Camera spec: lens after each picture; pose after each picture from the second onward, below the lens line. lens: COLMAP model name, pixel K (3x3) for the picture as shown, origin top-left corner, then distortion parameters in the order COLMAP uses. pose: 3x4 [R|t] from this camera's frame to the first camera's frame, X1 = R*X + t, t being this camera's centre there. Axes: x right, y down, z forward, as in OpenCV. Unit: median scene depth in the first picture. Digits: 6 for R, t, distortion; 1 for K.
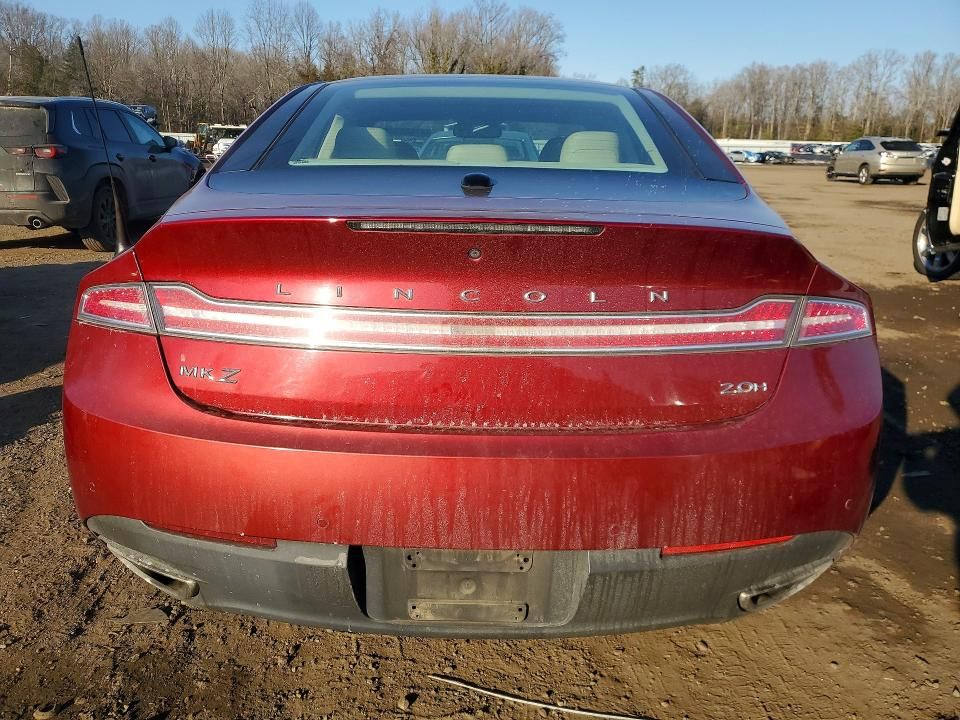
lens RADIAL K [[814.3, 0, 479.4], [0, 814.3, 360.5], [0, 0, 1]] dist [0.010121, -0.001566]
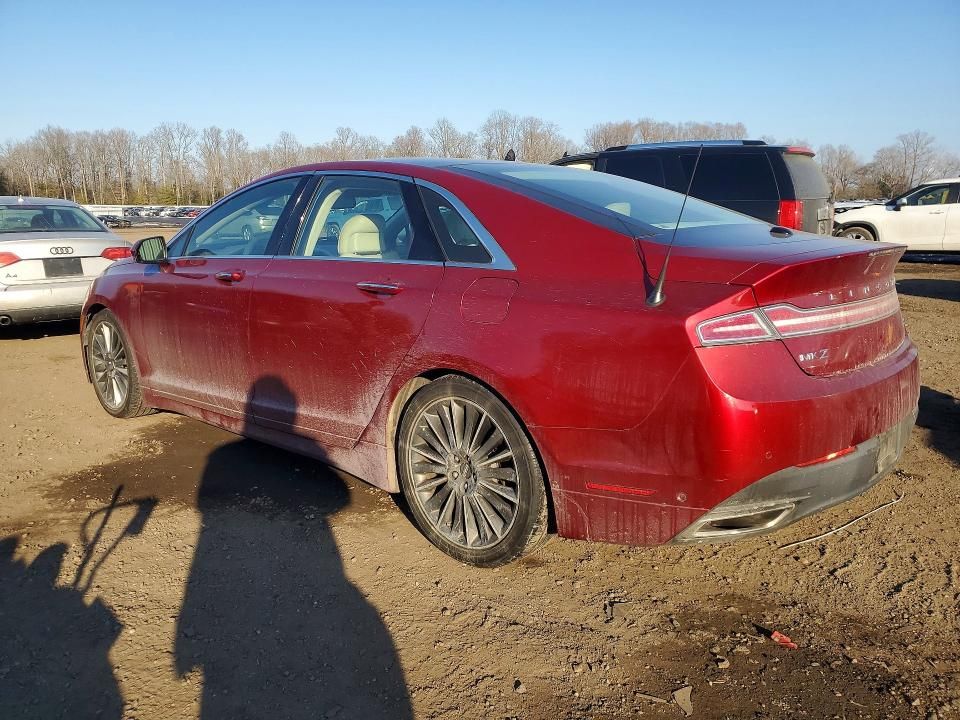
lens RADIAL K [[814.3, 0, 479.3], [0, 814.3, 359.6], [0, 0, 1]] dist [0.010121, -0.001566]
pose [[0.621760, -0.158121, 0.767080, -0.142643], [0.214580, 0.976324, 0.027325, -0.011709], [-0.753240, 0.147610, 0.640969, 0.035943]]
